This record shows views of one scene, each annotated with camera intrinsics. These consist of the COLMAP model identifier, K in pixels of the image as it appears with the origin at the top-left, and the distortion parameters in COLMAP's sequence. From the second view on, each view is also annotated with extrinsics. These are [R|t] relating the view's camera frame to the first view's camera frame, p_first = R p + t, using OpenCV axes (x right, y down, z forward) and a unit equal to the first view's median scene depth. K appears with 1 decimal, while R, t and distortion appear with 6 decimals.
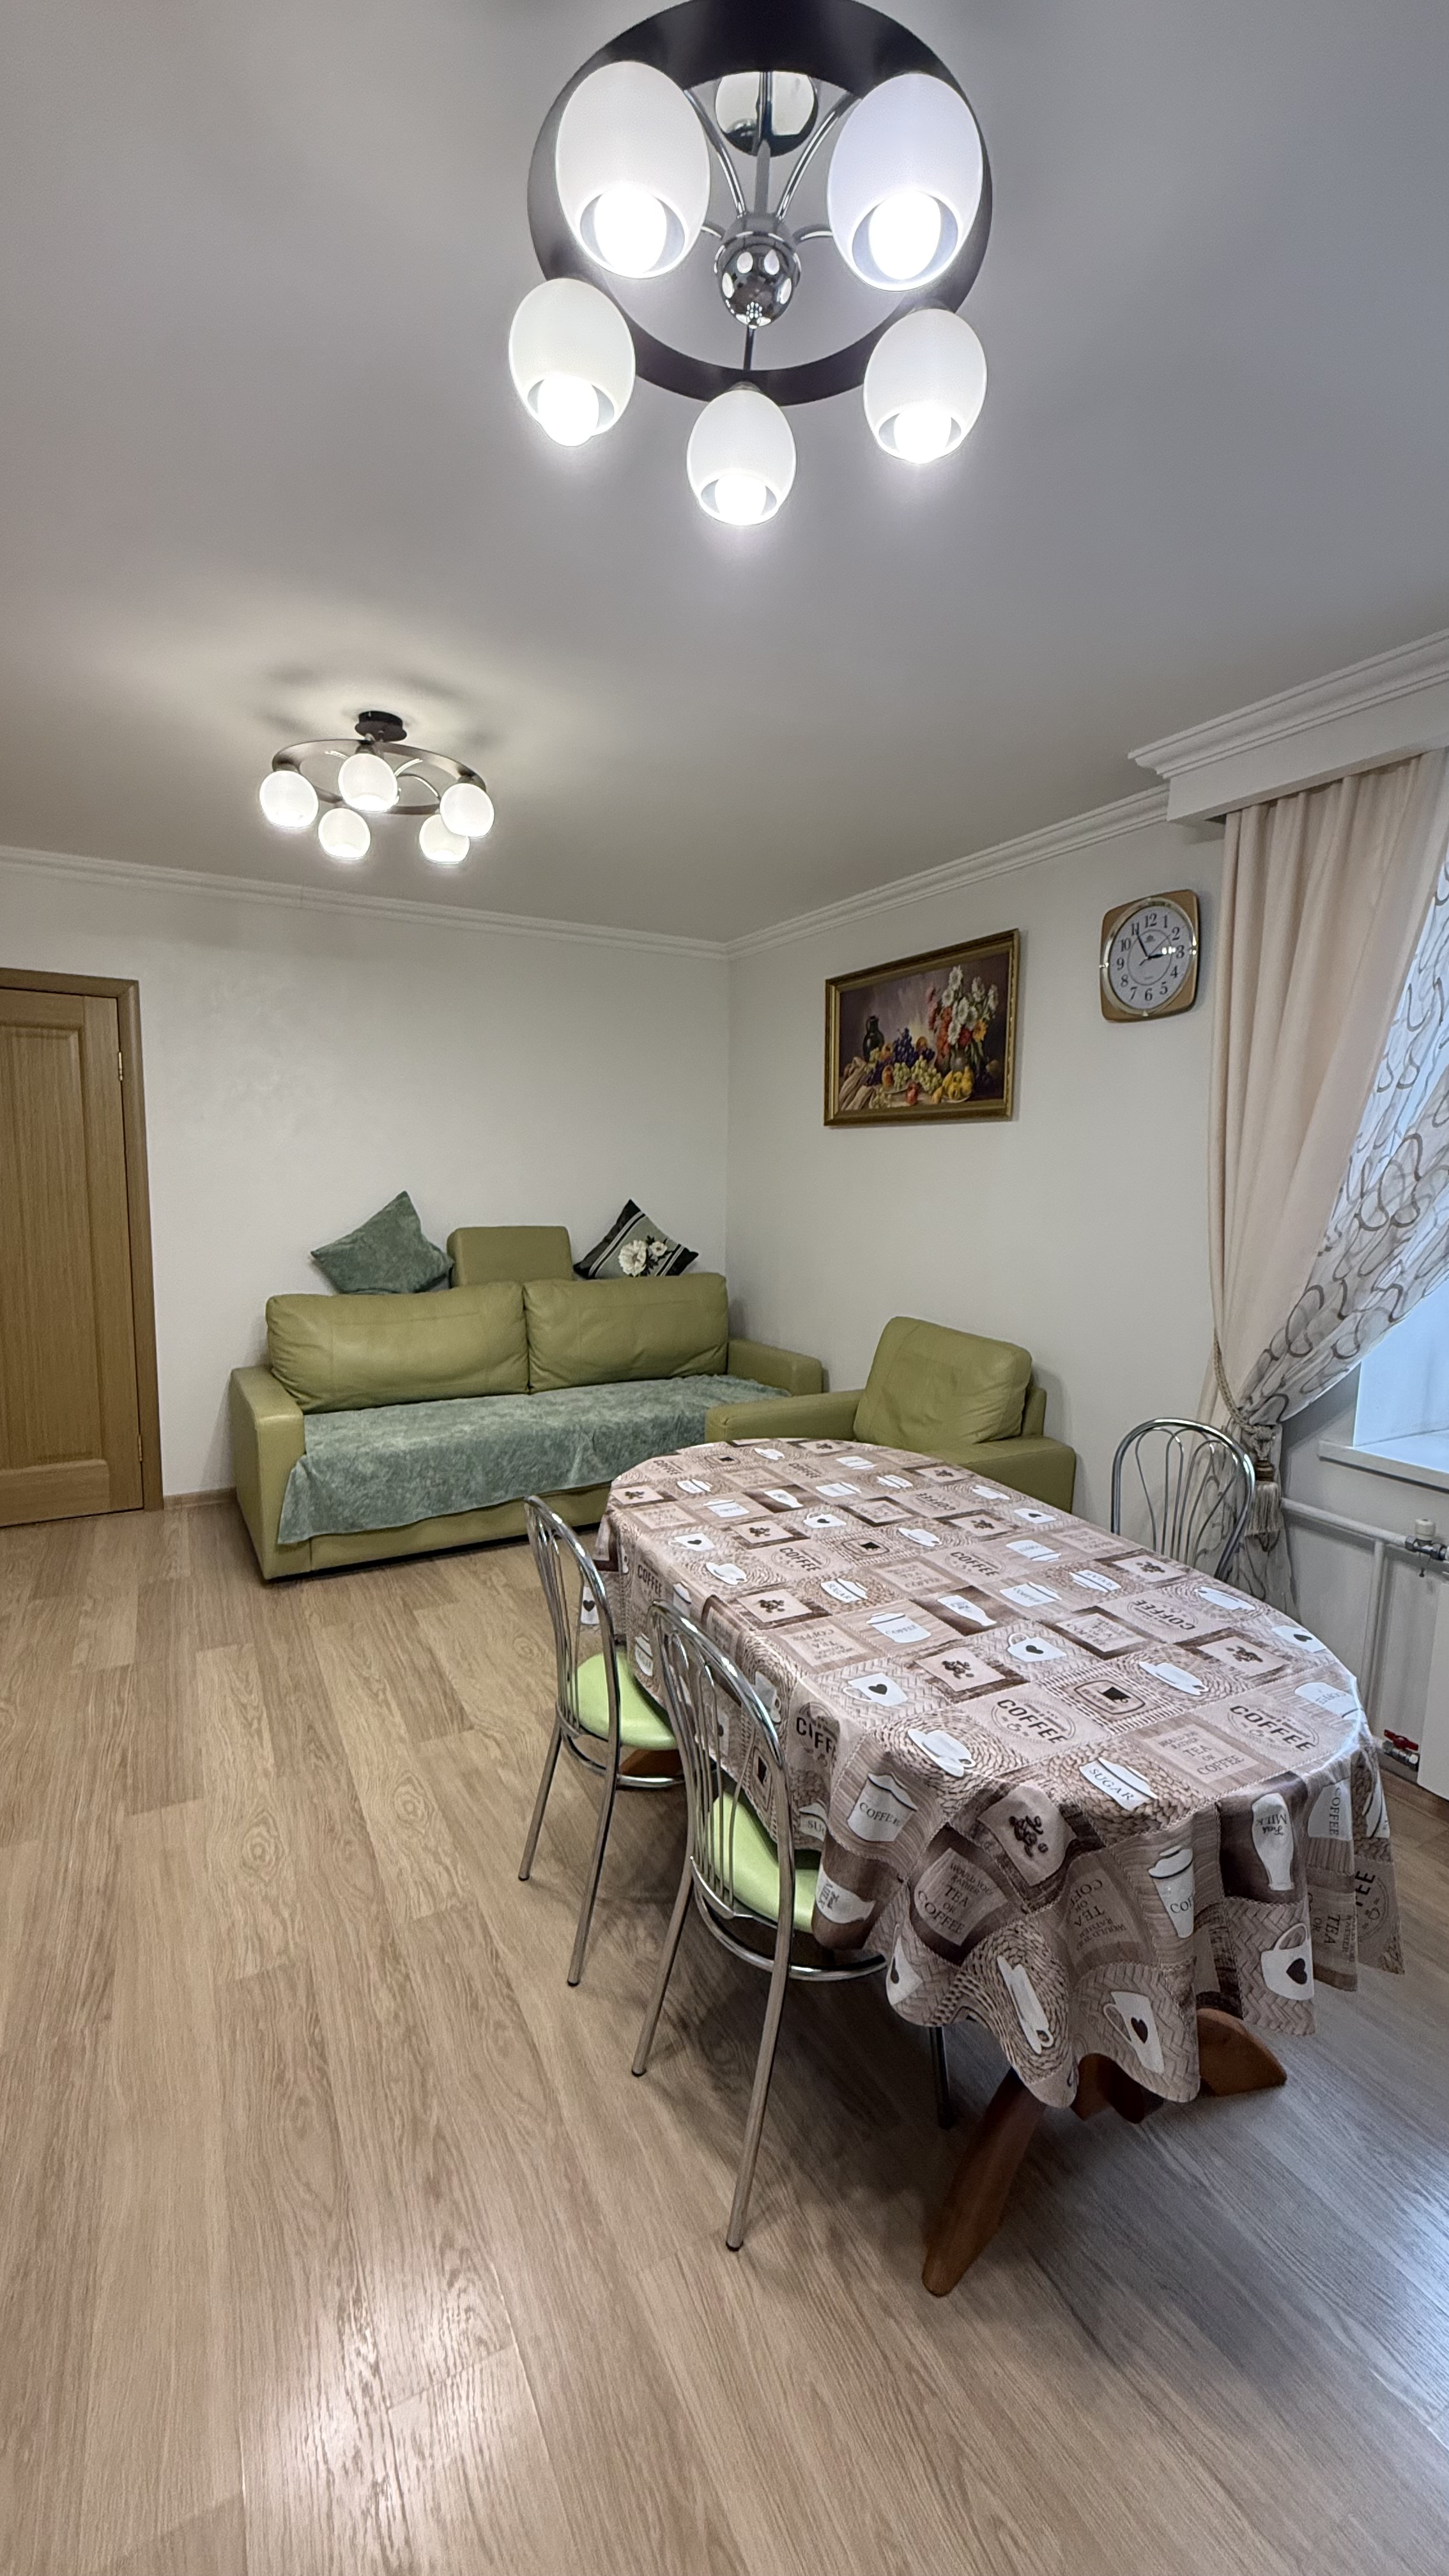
lens RADIAL K [[1030.8, 0, 731.6], [0, 1030.8, 1291.2], [0, 0, 1]] dist [-0.000250, 0.000277]
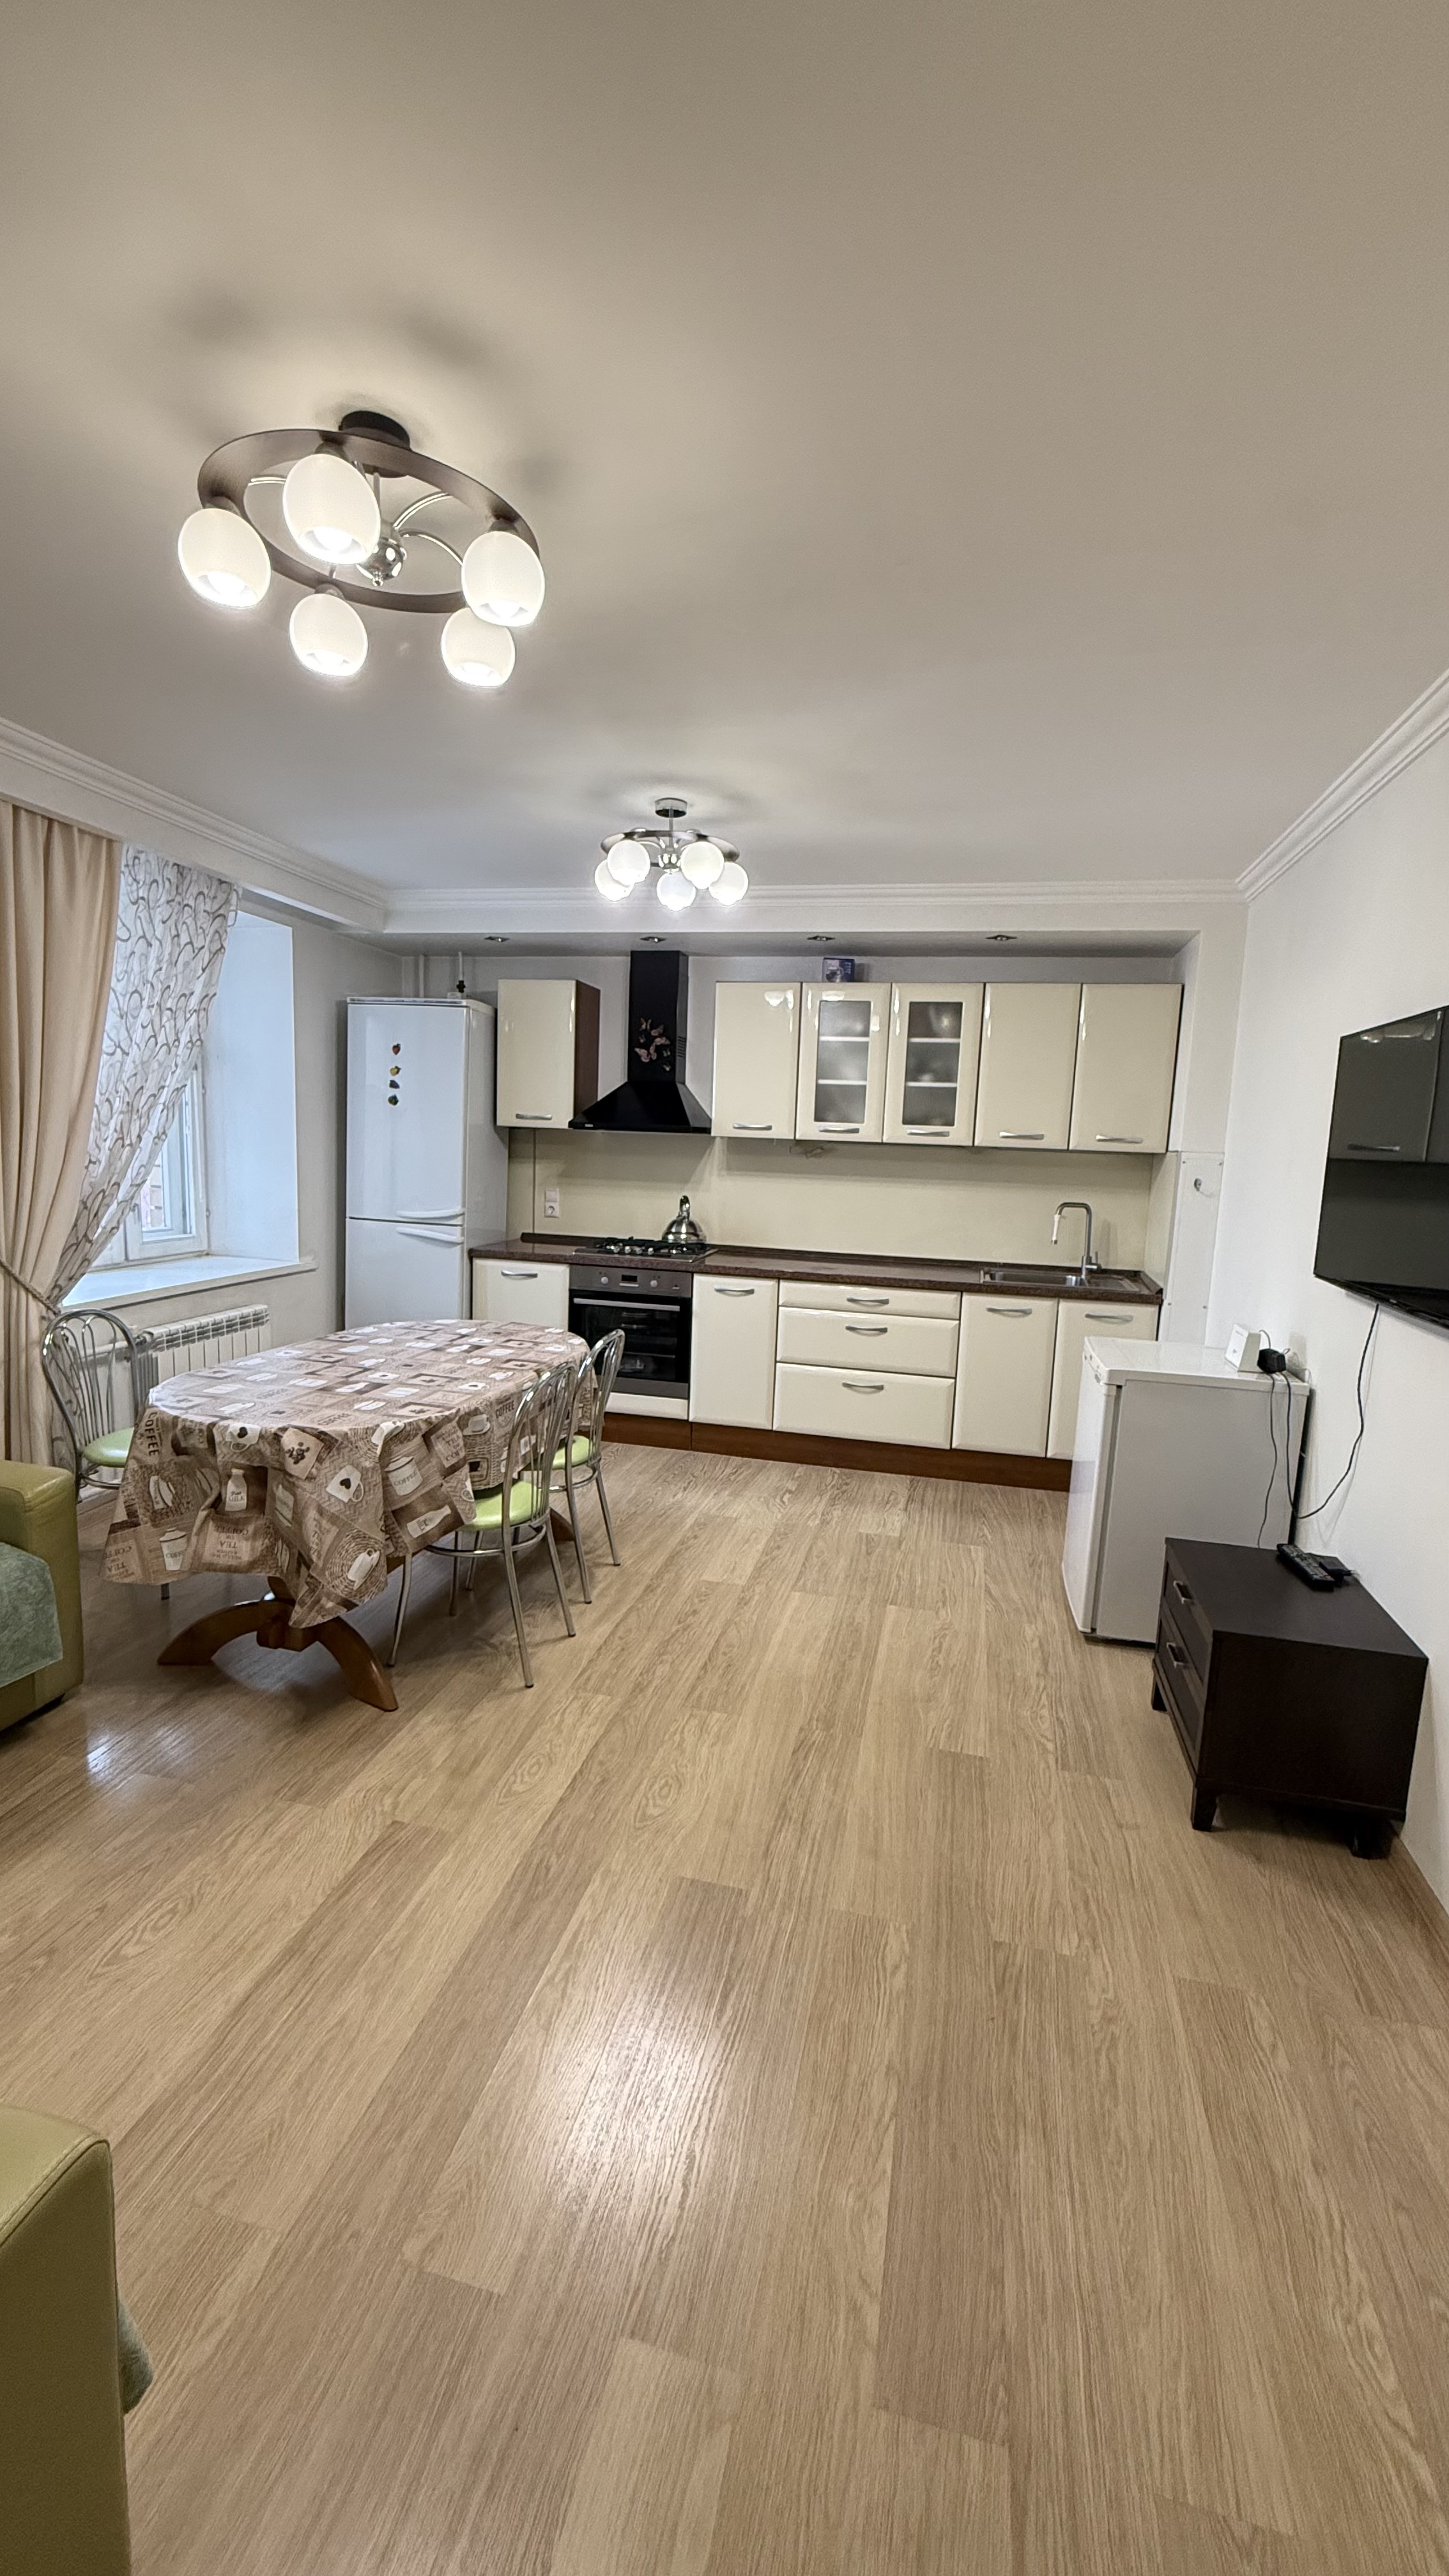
lens RADIAL K [[1030.8, 0, 732.9], [0, 1030.8, 1290.7], [0, 0, 1]] dist [-0.000250, 0.000277]
pose [[-0.747808, -0.151061, 0.646502, -1.038402], [0.029669, 0.965195, 0.259844, -0.216800], [-0.663252, 0.213495, -0.717298, 1.484783]]
